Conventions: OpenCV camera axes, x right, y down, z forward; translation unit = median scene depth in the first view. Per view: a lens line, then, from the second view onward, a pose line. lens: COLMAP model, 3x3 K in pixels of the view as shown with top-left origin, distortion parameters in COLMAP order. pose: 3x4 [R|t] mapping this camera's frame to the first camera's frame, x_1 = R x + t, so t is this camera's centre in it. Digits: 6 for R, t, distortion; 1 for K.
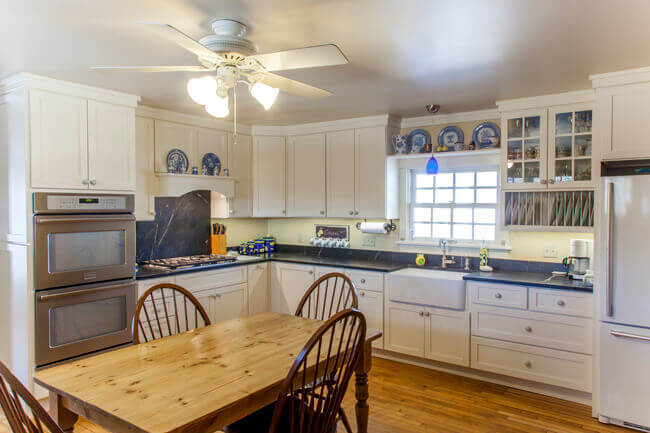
lens RADIAL K [[459.0, 0, 326.4], [0, 459.0, 207.5], [0, 0, 1]] dist [0.002129, -0.000074]
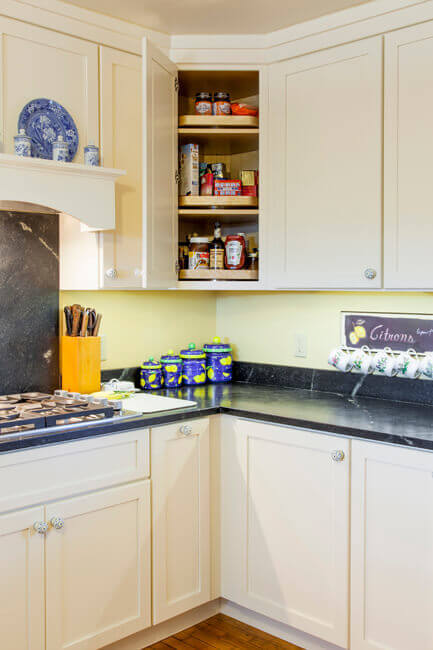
lens RADIAL K [[727.6, 0, 216.5], [0, 727.6, 325.0], [0, 0, 1]] dist [0.004665, 0.006796]
pose [[0.989629, 0.009683, -0.143317, -0.046323], [-0.003083, 0.998927, 0.046206, 0.024150], [0.143611, -0.045285, 0.988598, 0.466726]]
